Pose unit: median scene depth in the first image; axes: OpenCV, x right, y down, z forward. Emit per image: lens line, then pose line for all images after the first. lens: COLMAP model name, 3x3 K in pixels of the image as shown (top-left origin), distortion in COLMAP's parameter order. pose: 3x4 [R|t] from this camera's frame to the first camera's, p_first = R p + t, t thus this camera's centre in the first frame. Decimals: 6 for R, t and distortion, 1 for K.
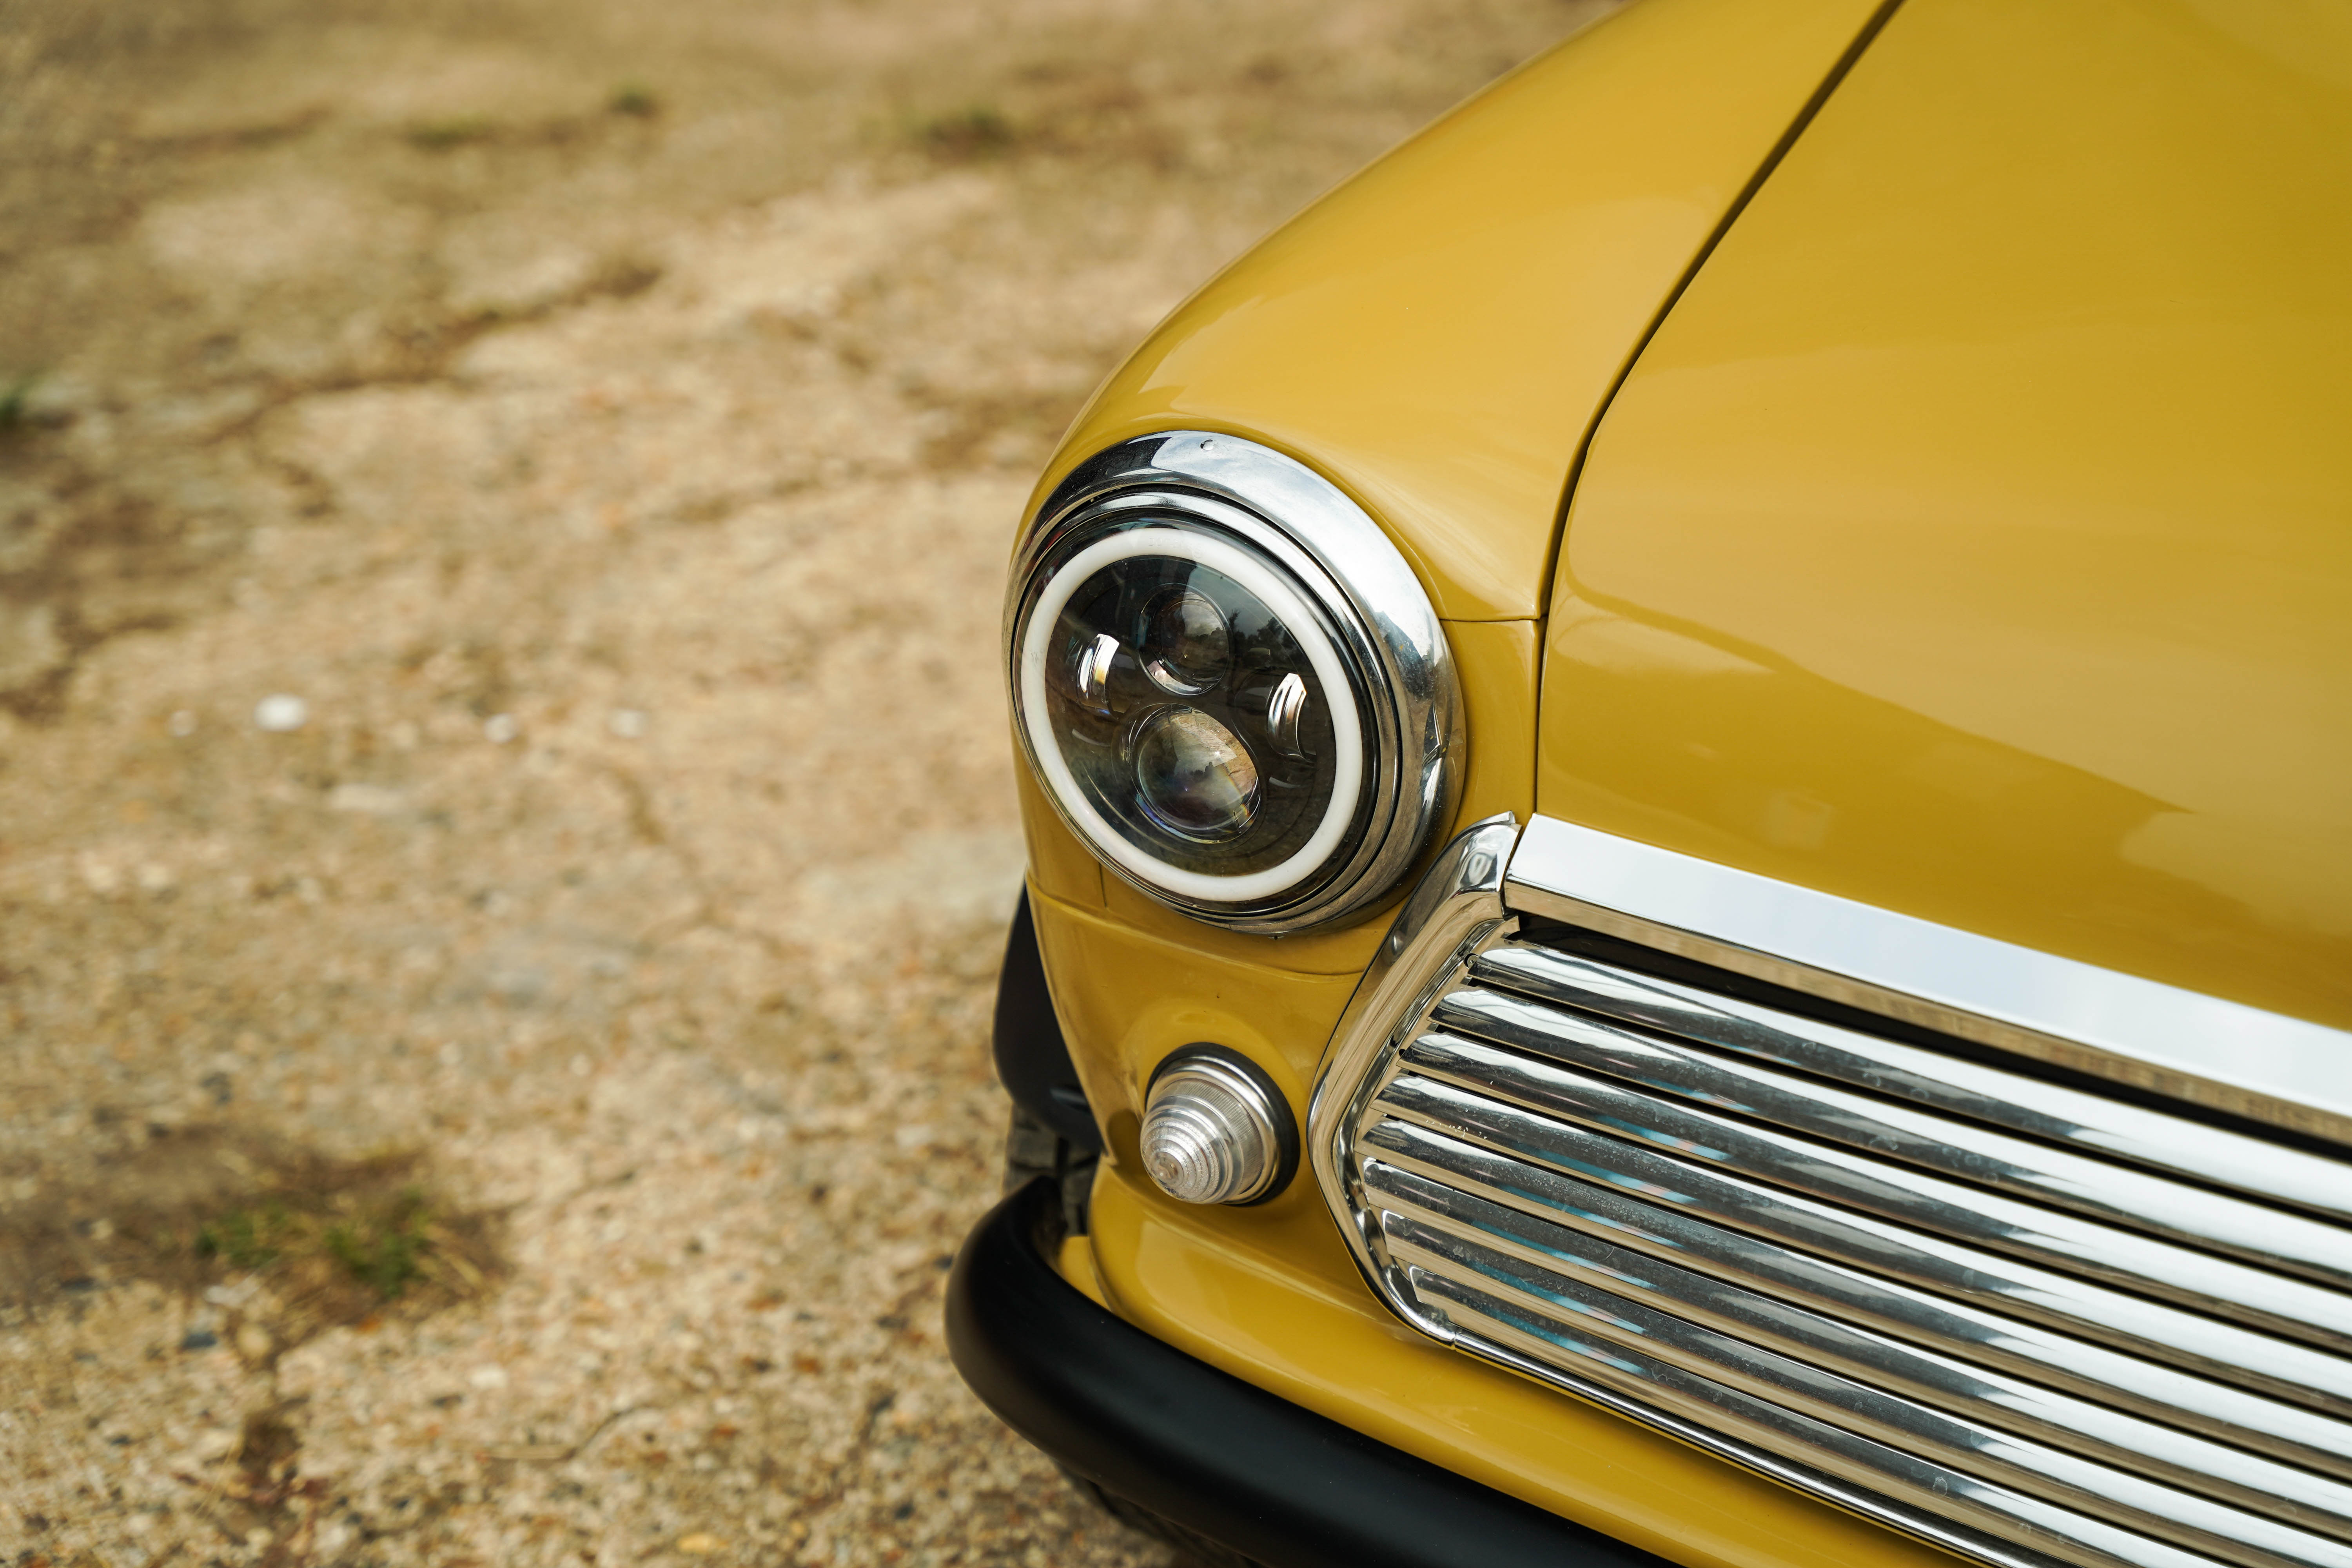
lens RADIAL K [[4628.0, 0, 1176.0], [0, 4628.0, 784.0], [0, 0, 1]] dist [0.126173, -1.201575]
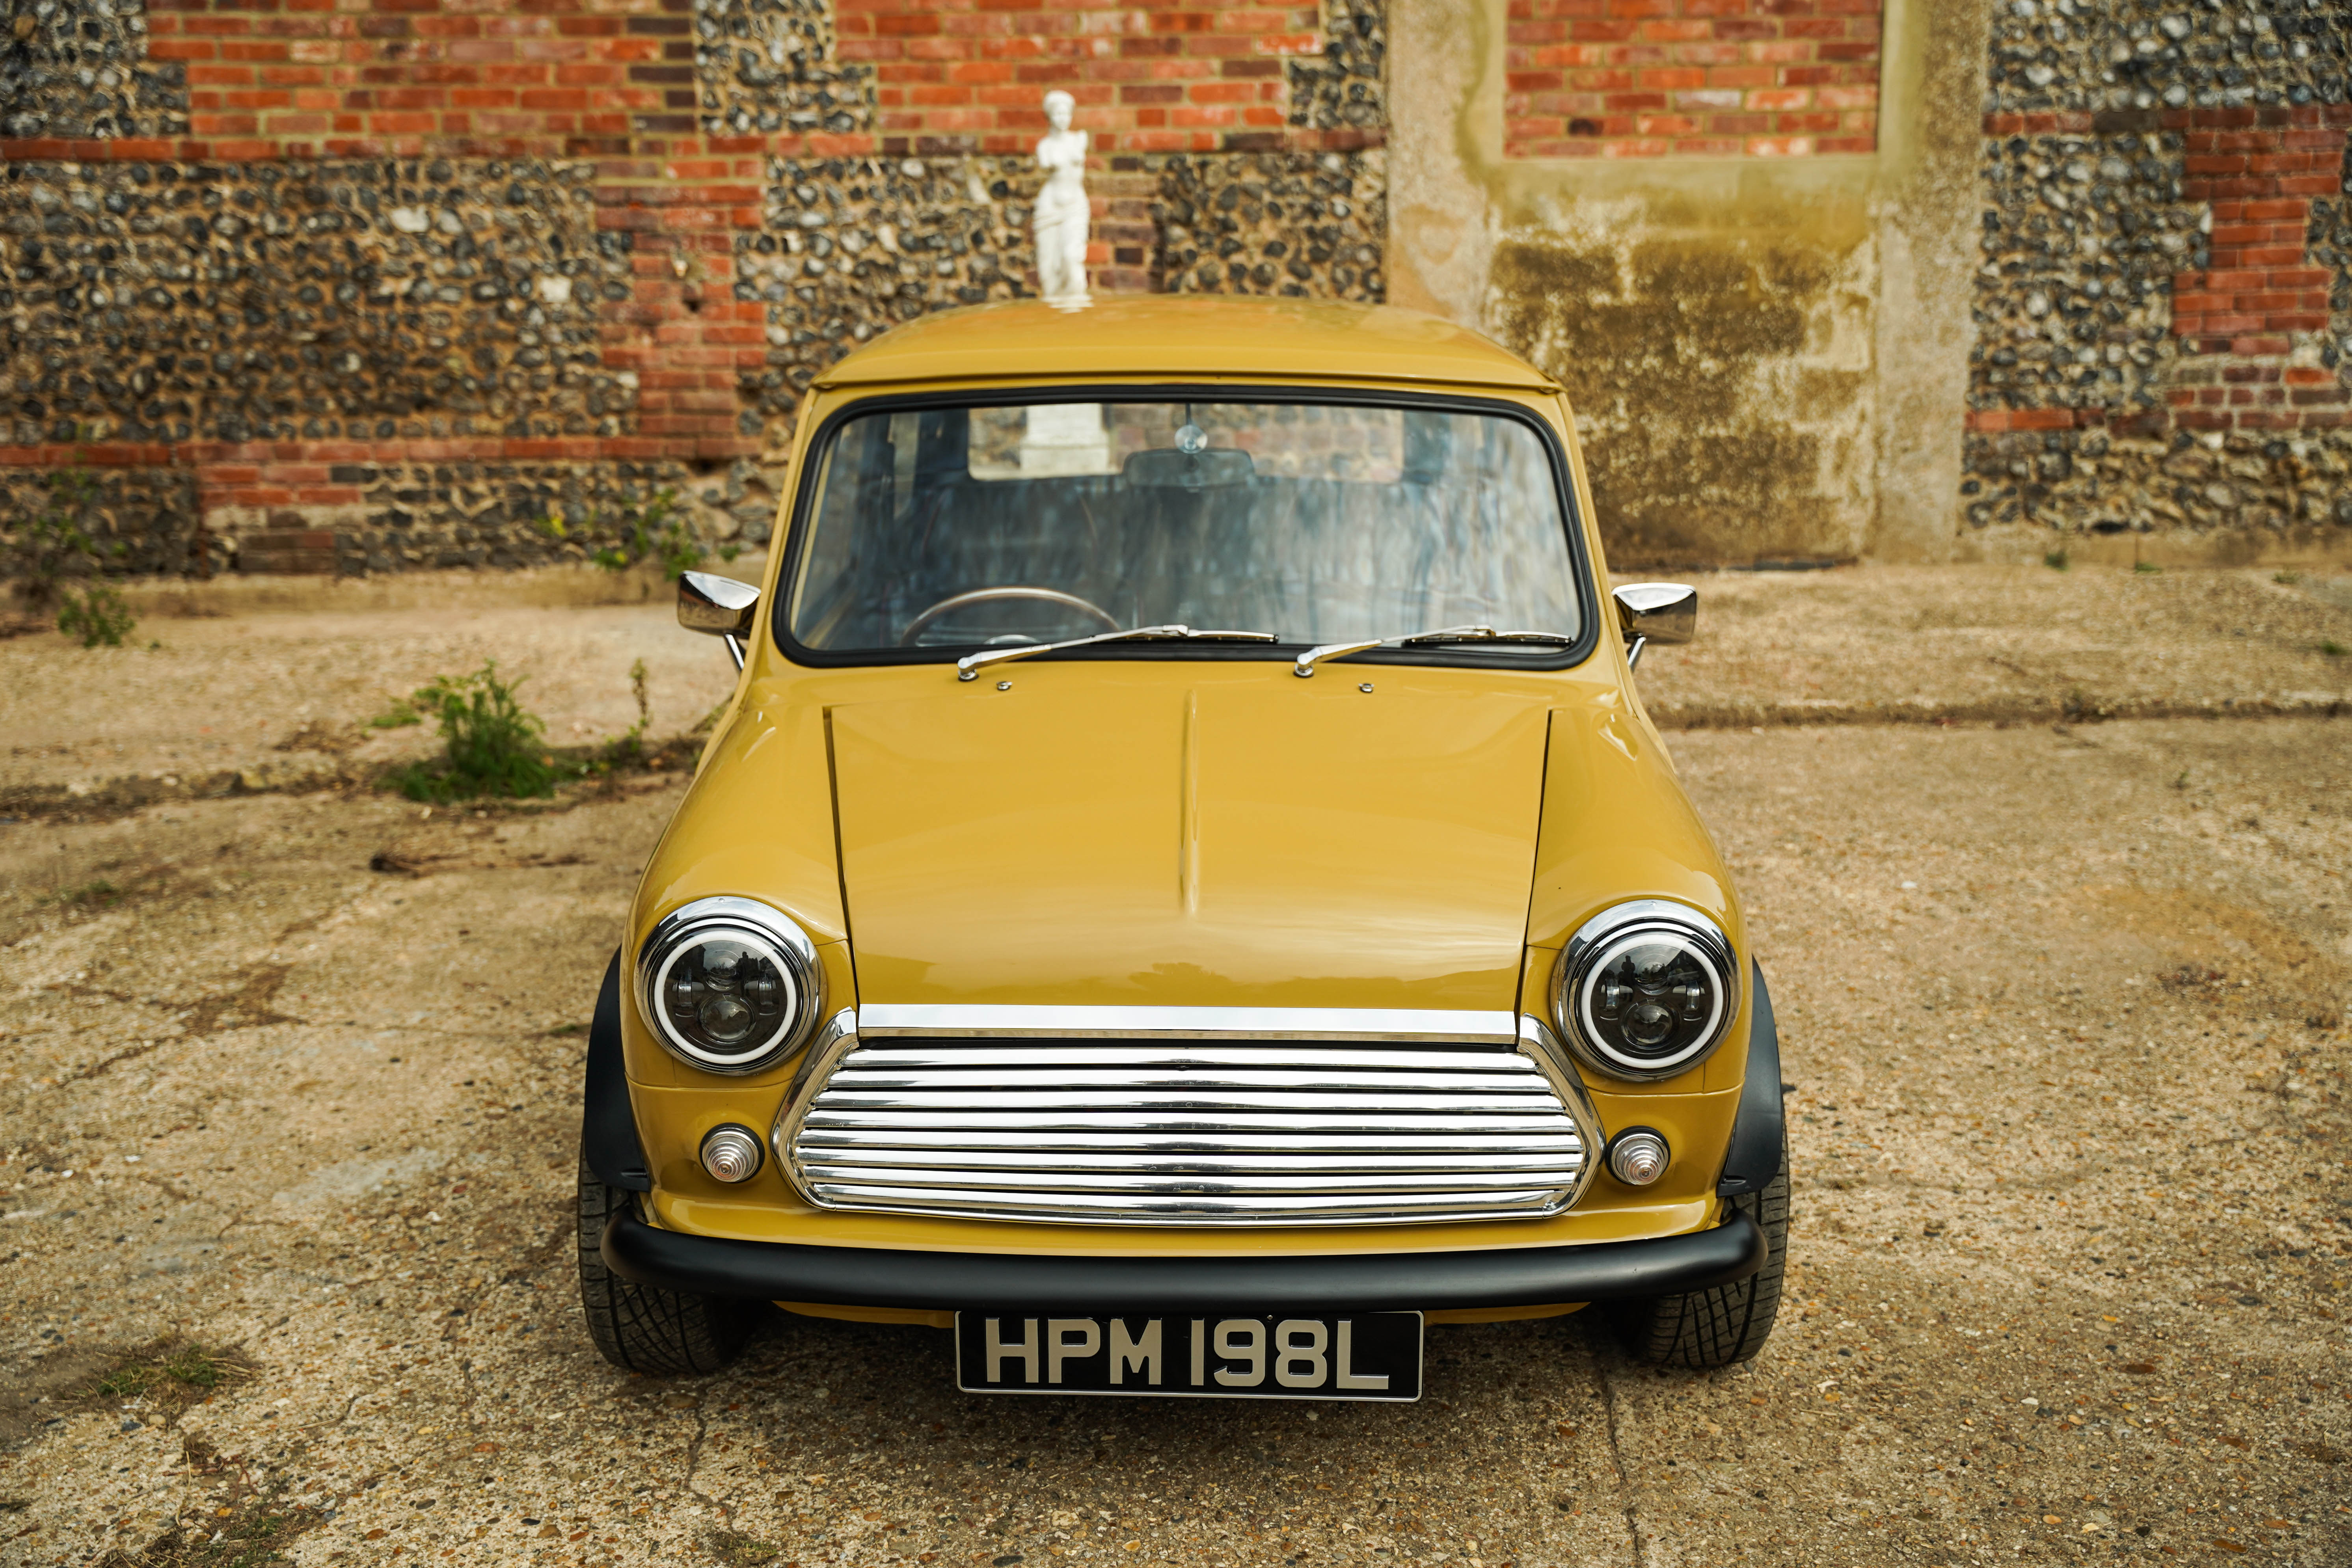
lens RADIAL K [[2279.4, 0, 1176.0], [0, 2279.4, 784.0], [0, 0, 1]] dist [0.008851, -0.008973]
pose [[0.838075, -0.122302, 0.531670, -0.357368], [0.210451, 0.971594, -0.108236, 0.048792], [-0.503330, 0.202601, 0.840007, -0.238007]]
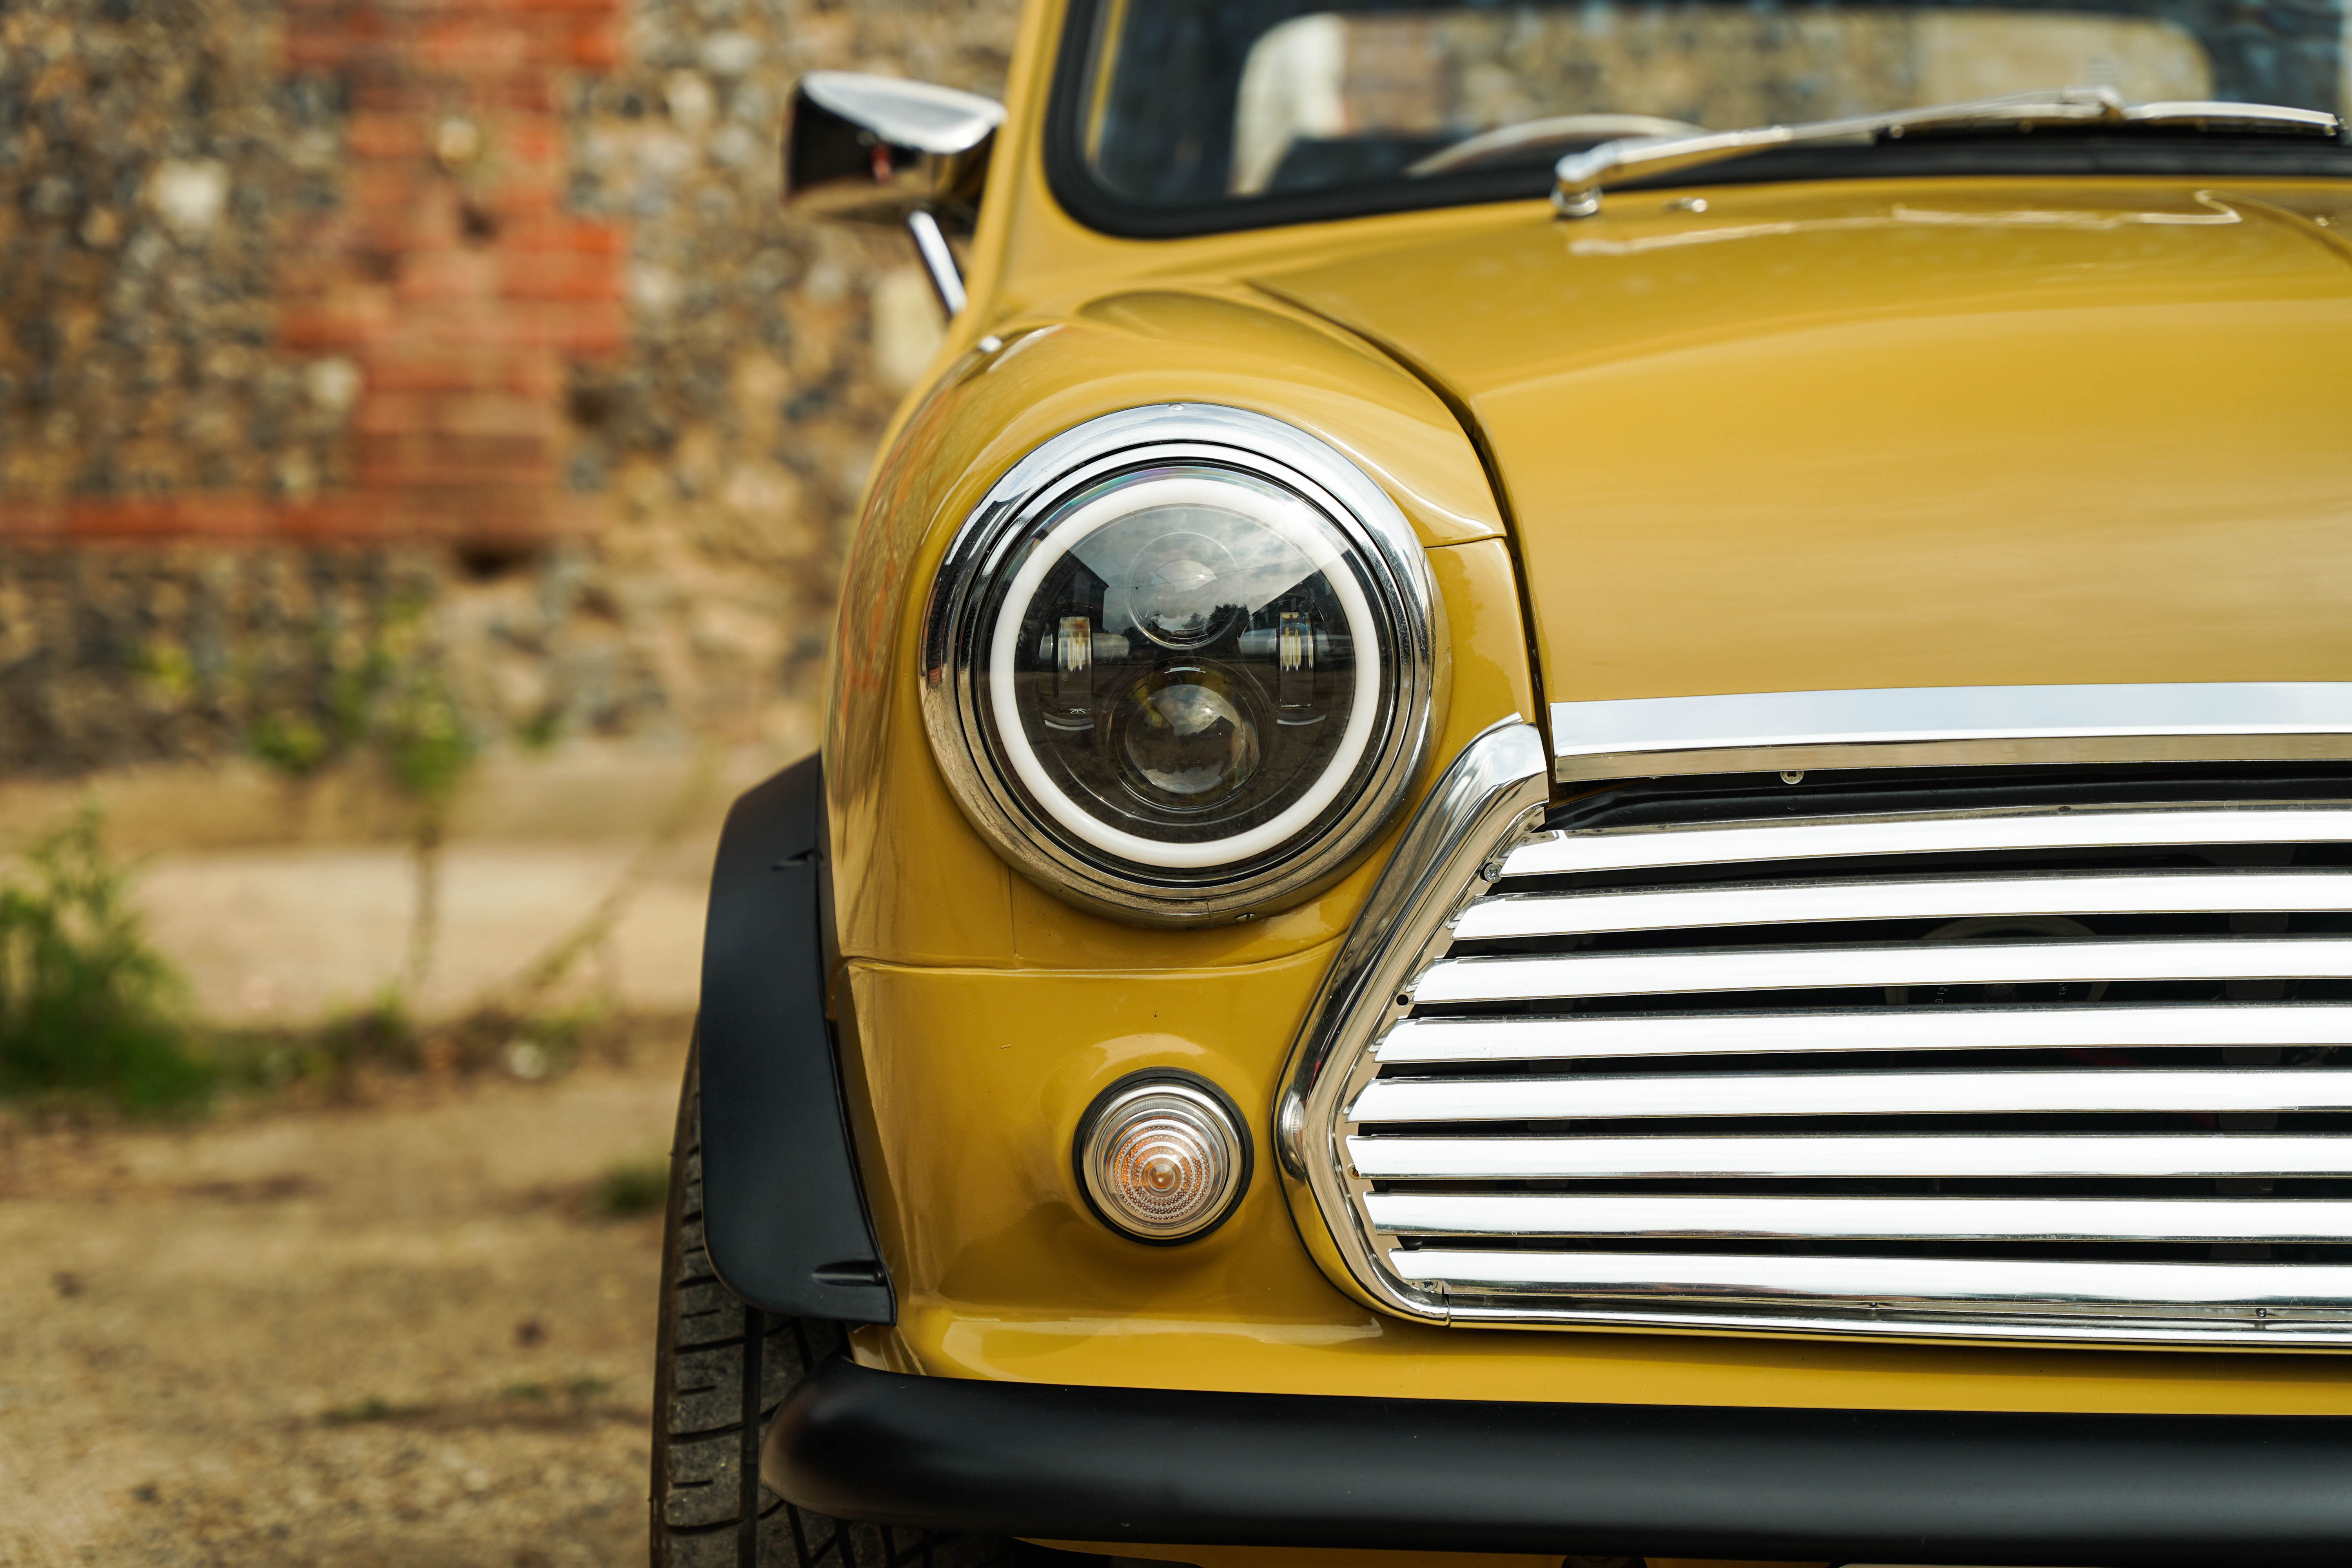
lens RADIAL K [[4457.5, 0, 1176.0], [0, 4457.5, 784.0], [0, 0, 1]] dist [0.253680, -2.164372]
pose [[0.839586, -0.023593, 0.542714, -0.389733], [0.209517, 0.935822, -0.283444, 0.208849], [-0.501197, 0.351684, 0.790646, 0.172542]]
